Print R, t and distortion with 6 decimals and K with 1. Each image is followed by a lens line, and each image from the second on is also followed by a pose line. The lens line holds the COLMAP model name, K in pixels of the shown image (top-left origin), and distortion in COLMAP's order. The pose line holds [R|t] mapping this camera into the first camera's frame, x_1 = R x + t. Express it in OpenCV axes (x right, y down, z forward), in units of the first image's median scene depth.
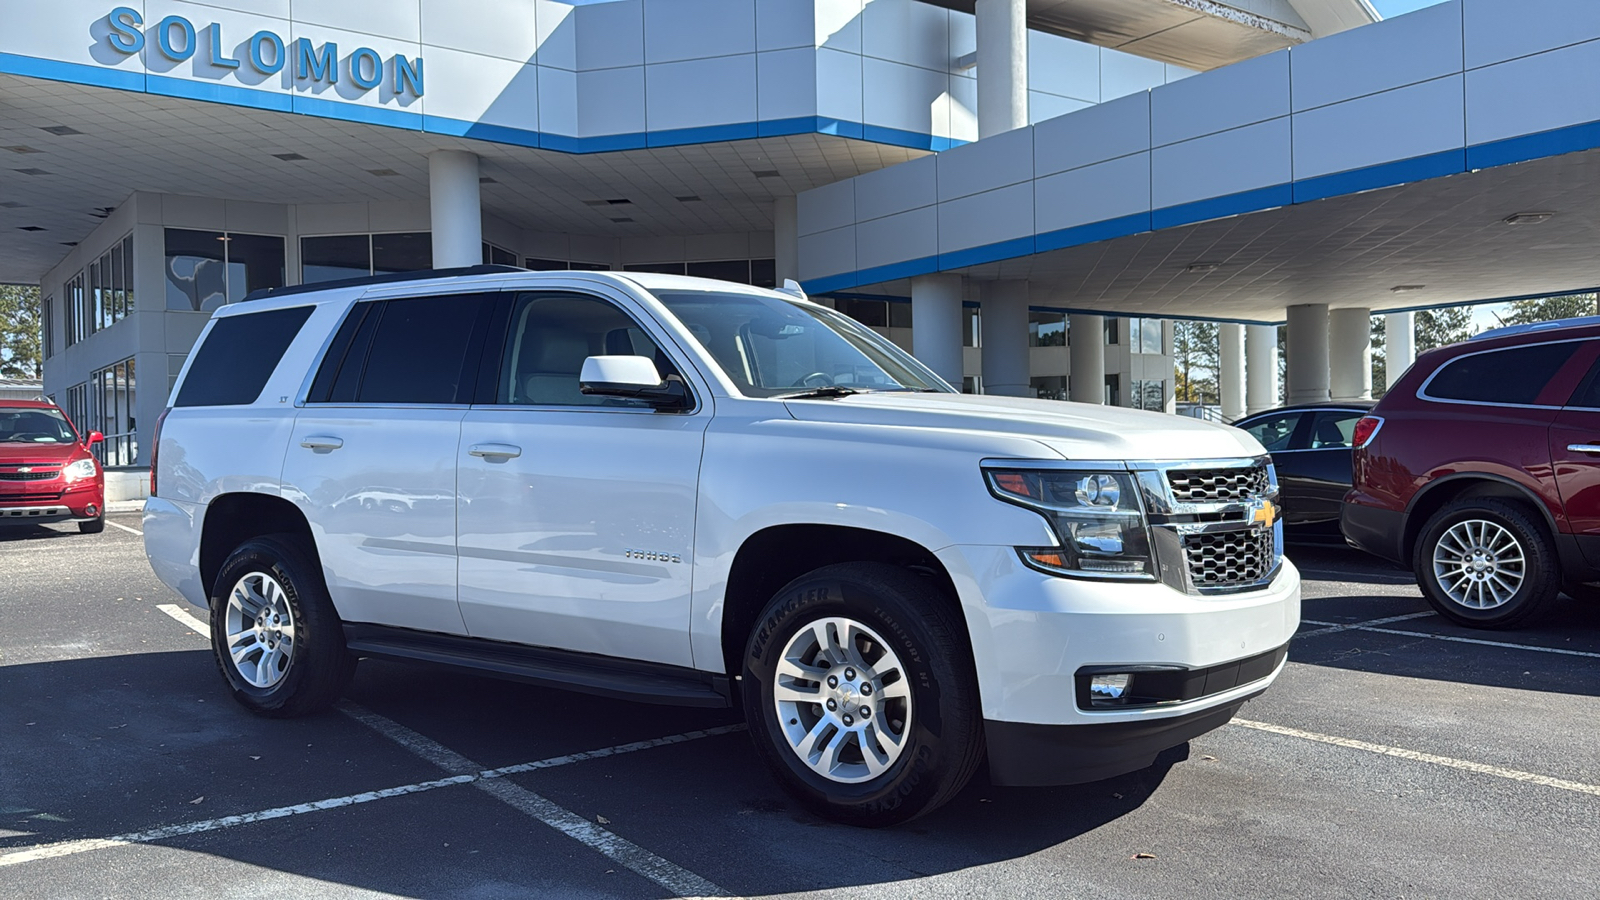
lens RADIAL K [[1296.6, 0, 803.7], [0, 1296.6, 459.1], [0, 0, 1]] dist [0.102152, -0.175533]
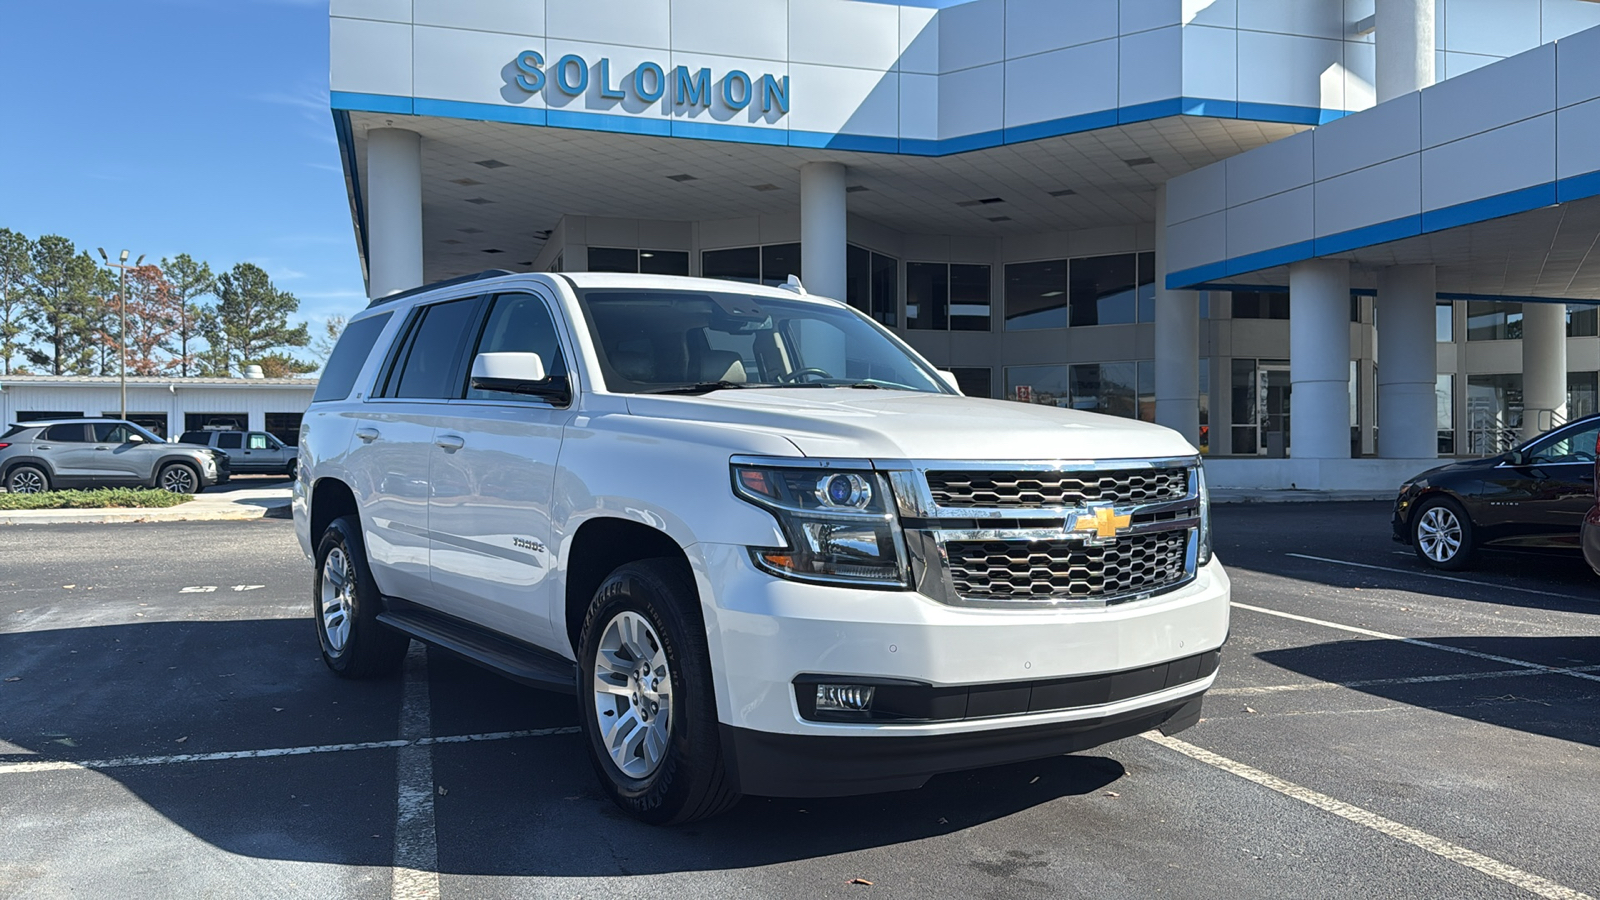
lens RADIAL K [[1296.6, 0, 800.8], [0, 1296.6, 464.3], [0, 0, 1]] dist [0.102152, -0.175533]
pose [[0.940776, 0.017869, -0.338557, 0.341017], [-0.016697, 0.999840, 0.006374, -0.000118], [0.338617, -0.000343, 0.940924, 0.070823]]
